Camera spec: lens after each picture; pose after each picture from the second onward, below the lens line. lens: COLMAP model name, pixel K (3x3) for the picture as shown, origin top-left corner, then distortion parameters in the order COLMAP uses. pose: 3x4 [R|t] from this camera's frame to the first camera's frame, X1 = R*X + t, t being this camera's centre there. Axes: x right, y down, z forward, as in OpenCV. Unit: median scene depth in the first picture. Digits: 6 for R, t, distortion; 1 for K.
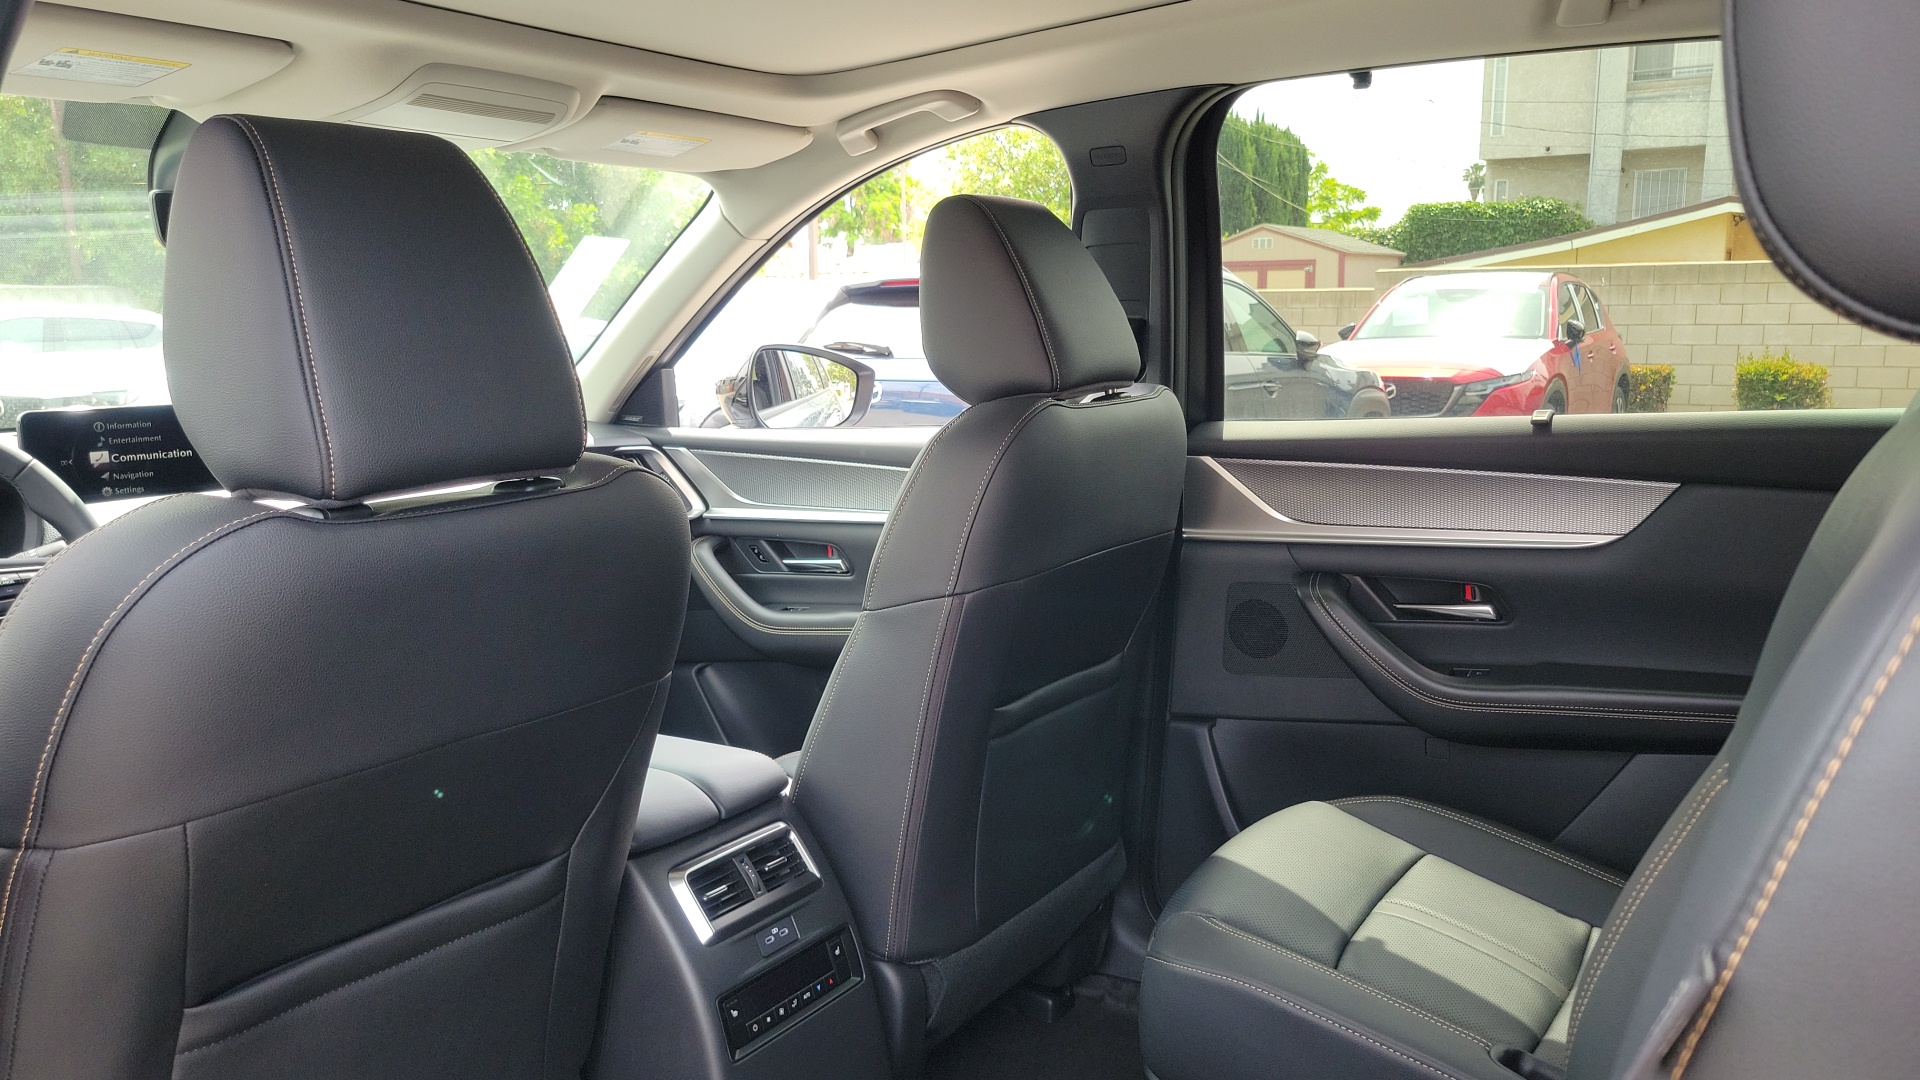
lens RADIAL K [[1435.3, 0, 959.5], [0, 1435.3, 542.8], [0, 0, 1]] dist [0.026440, -0.019729]
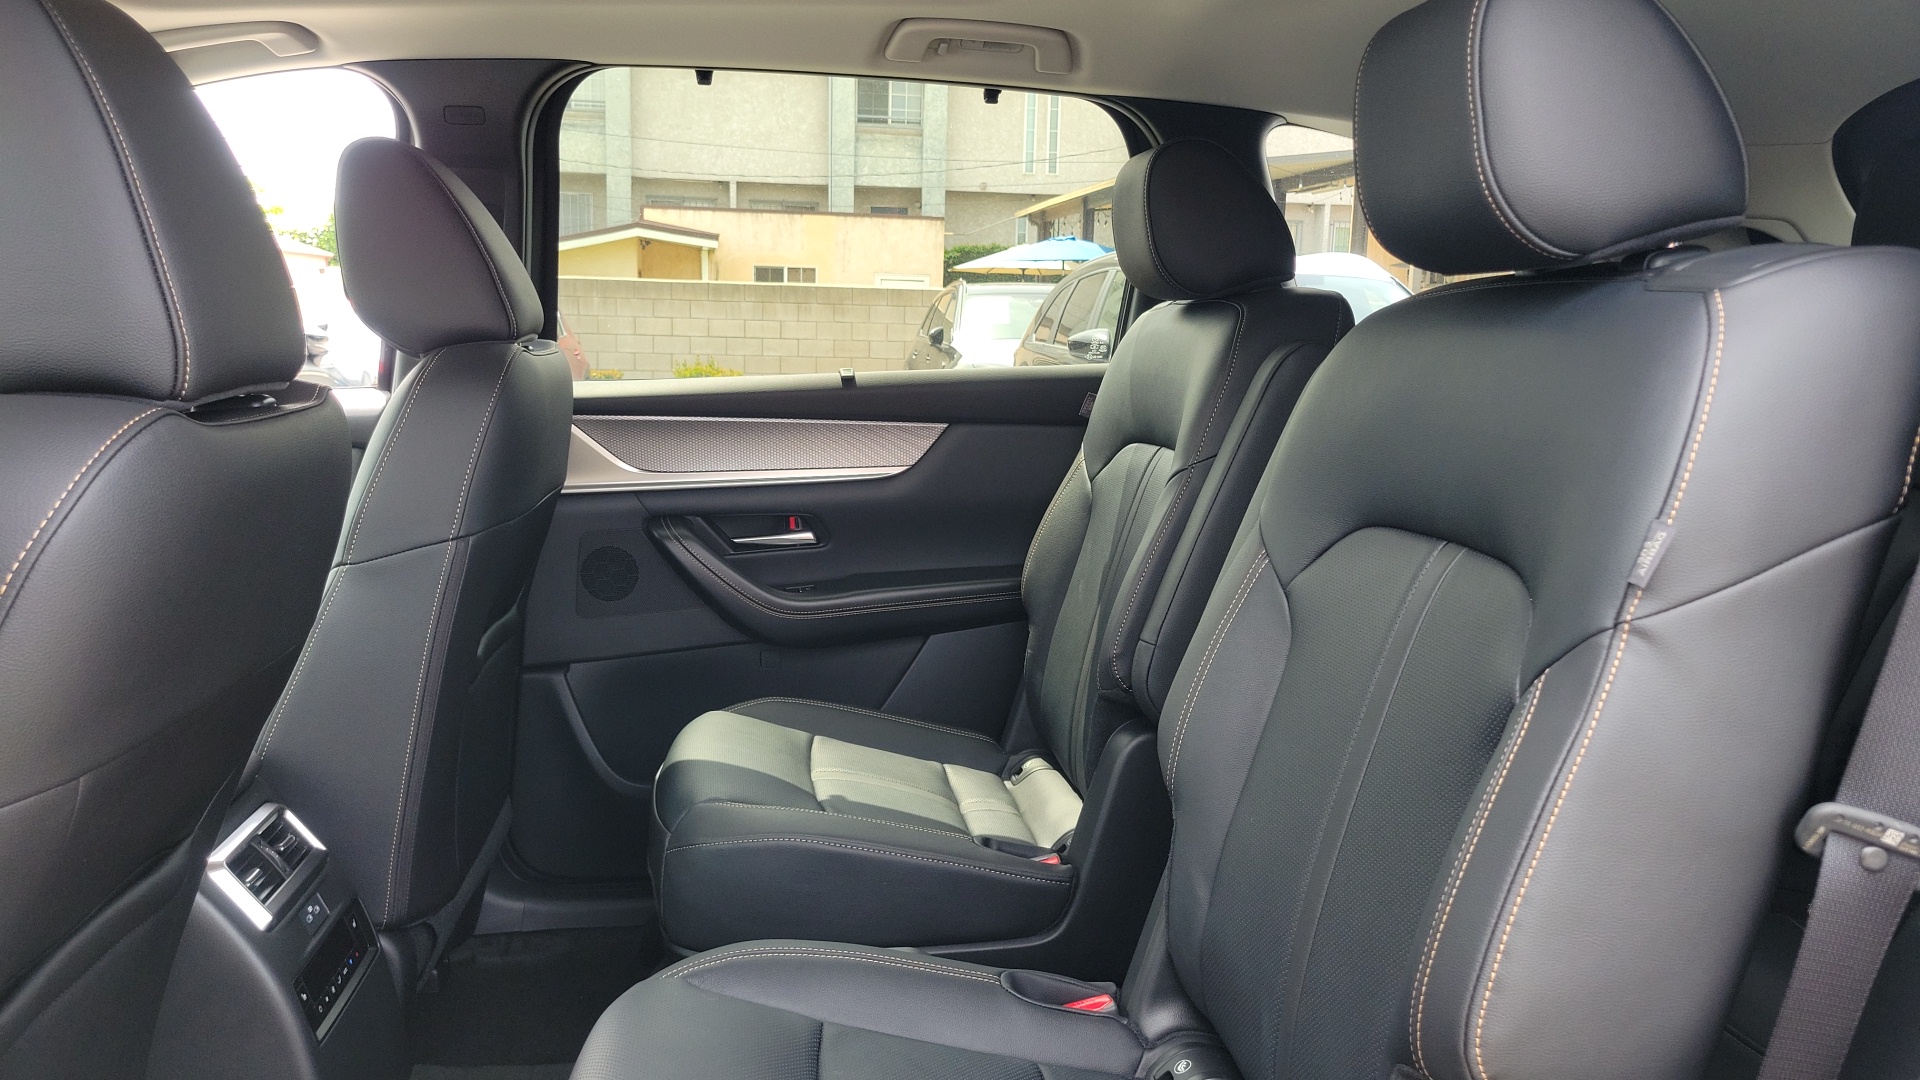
lens RADIAL K [[1435.3, 0, 970.1], [0, 1435.3, 551.9], [0, 0, 1]] dist [0.026440, -0.019729]
pose [[0.748825, -0.075785, 0.658421, -0.320260], [0.076353, 0.996691, 0.027883, 0.036538], [-0.658356, 0.029393, 0.752133, 0.008878]]
